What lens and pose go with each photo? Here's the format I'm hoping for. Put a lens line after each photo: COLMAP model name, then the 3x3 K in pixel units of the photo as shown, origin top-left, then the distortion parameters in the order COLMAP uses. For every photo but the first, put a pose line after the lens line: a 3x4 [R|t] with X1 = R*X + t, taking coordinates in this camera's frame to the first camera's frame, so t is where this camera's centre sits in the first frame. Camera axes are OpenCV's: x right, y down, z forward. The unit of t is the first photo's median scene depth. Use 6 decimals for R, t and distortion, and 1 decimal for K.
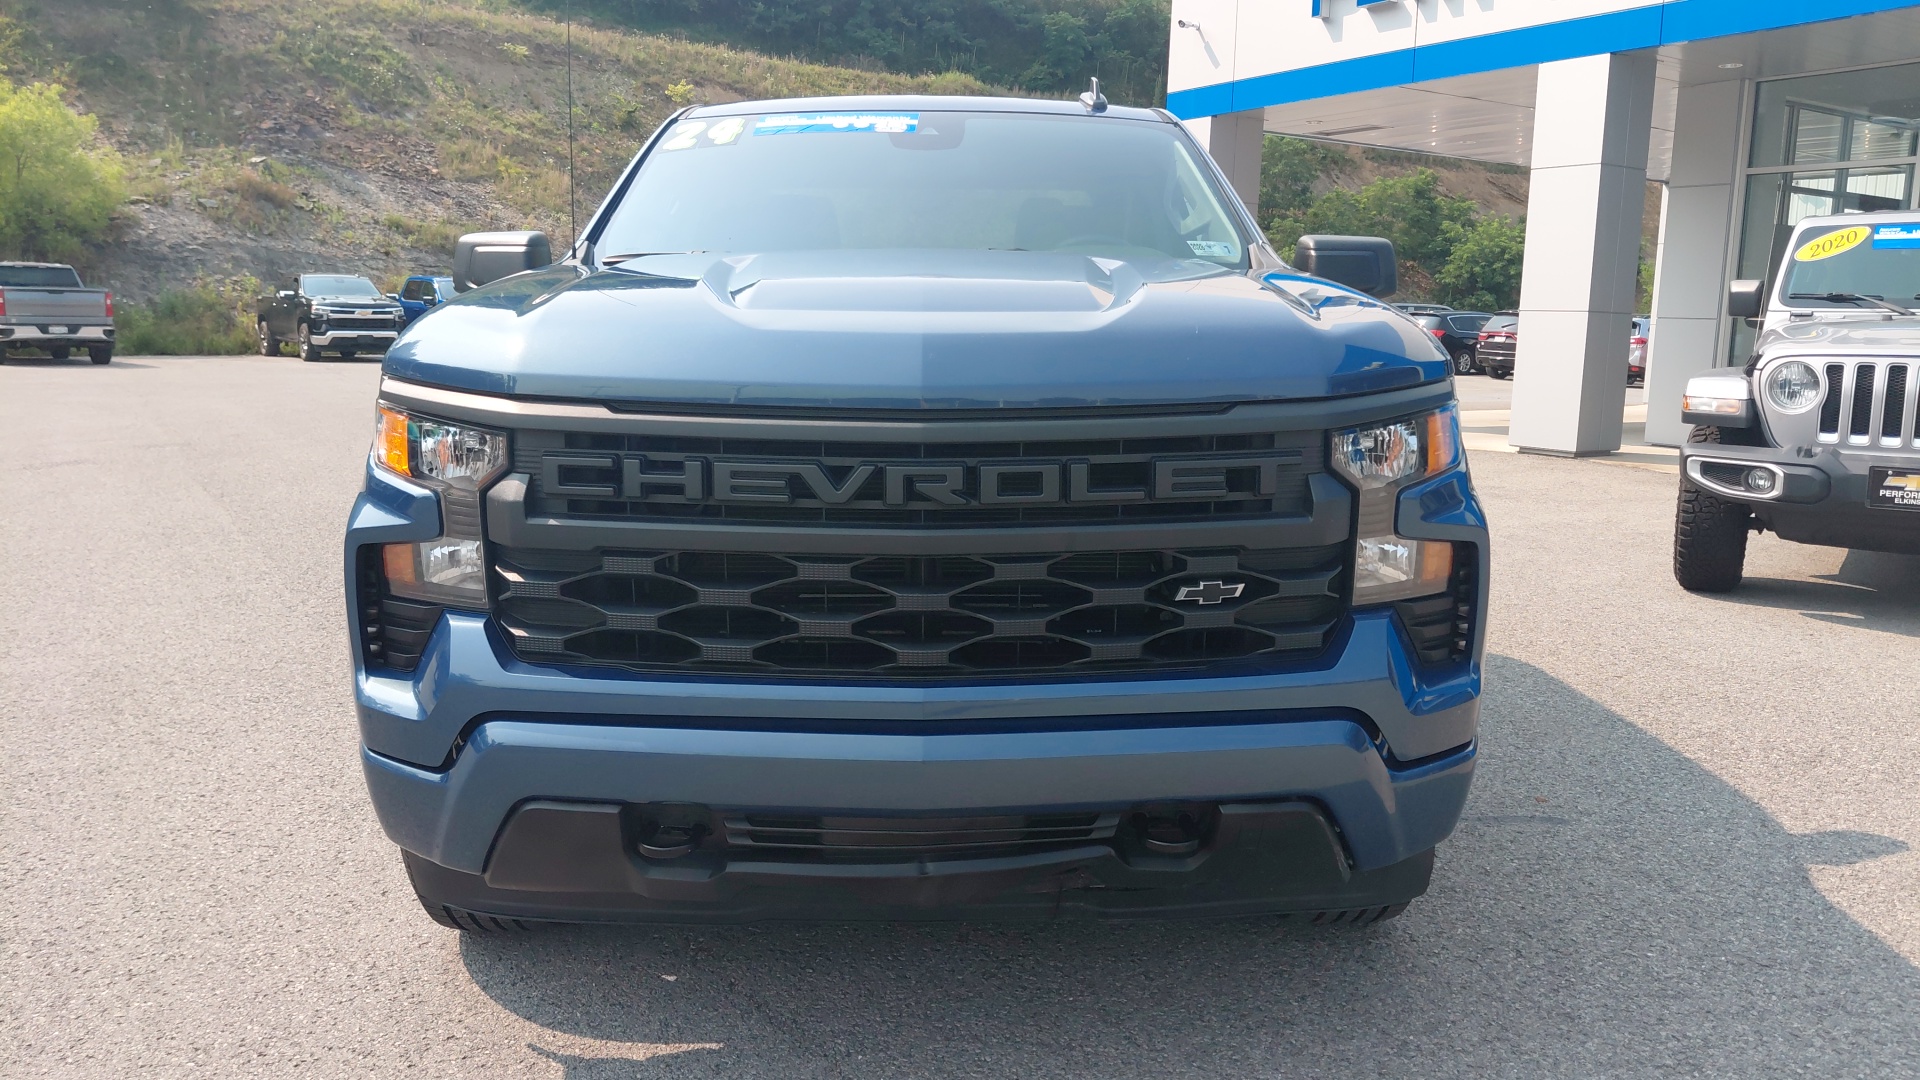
lens RADIAL K [[1433.8, 0, 927.7], [0, 1433.8, 568.7], [0, 0, 1]] dist [0.045175, -0.092635]
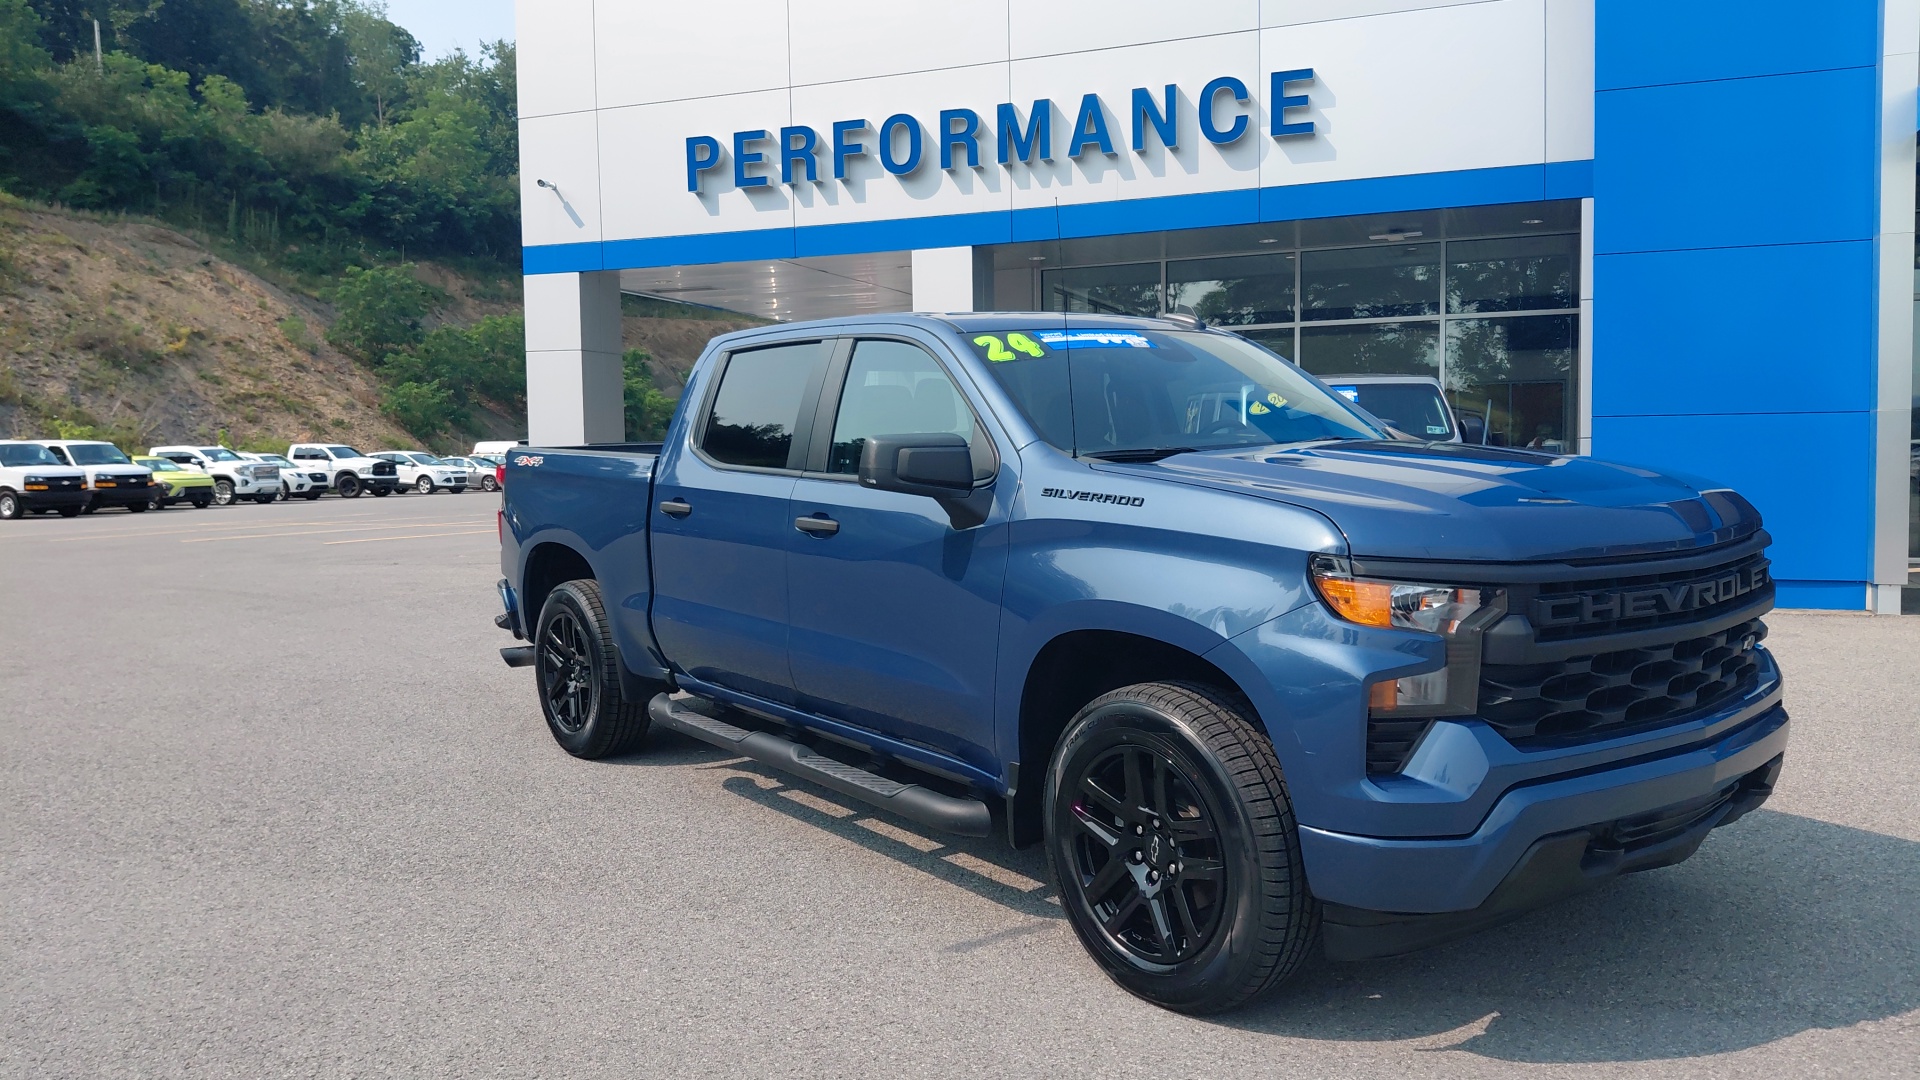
lens RADIAL K [[1433.8, 0, 992.7], [0, 1433.8, 560.4], [0, 0, 1]] dist [0.045175, -0.092635]
pose [[0.792898, -0.078717, 0.604249, -0.232915], [0.135731, 0.989523, -0.049200, -0.017832], [-0.594045, 0.121026, 0.795275, 0.020899]]
